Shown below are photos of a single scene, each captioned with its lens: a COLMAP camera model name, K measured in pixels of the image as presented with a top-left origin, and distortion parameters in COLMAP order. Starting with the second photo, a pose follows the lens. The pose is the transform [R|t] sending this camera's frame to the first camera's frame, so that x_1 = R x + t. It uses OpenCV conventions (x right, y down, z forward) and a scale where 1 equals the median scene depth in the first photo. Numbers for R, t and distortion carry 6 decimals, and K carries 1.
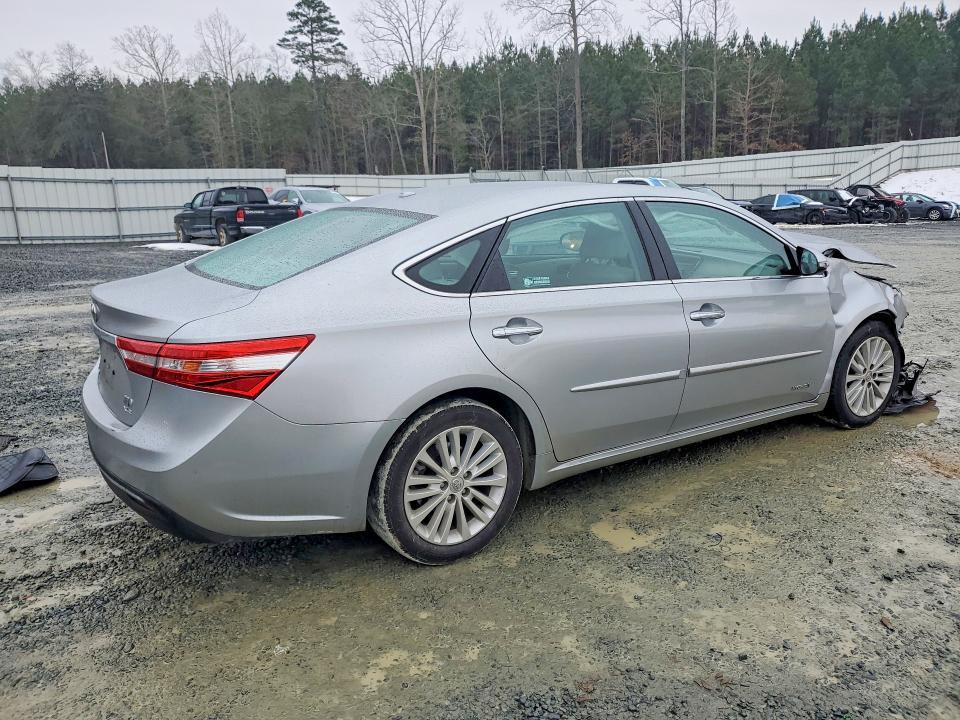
lens RADIAL K [[753.4, 0, 472.8], [0, 753.4, 356.4], [0, 0, 1]] dist [0.030676, -0.014272]
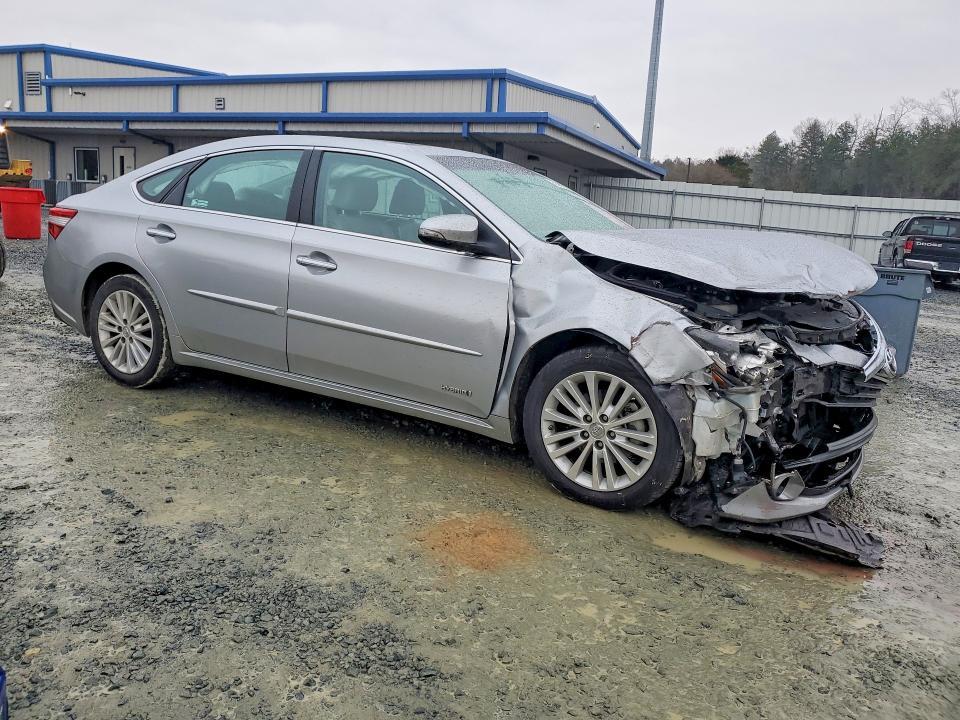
lens RADIAL K [[753.4, 0, 470.1], [0, 753.4, 352.7], [0, 0, 1]] dist [0.030676, -0.014272]
pose [[0.466744, 0.222234, -0.856015, 1.241276], [-0.268863, 0.957757, 0.102050, -0.094745], [0.842534, 0.182519, 0.506778, 0.666007]]
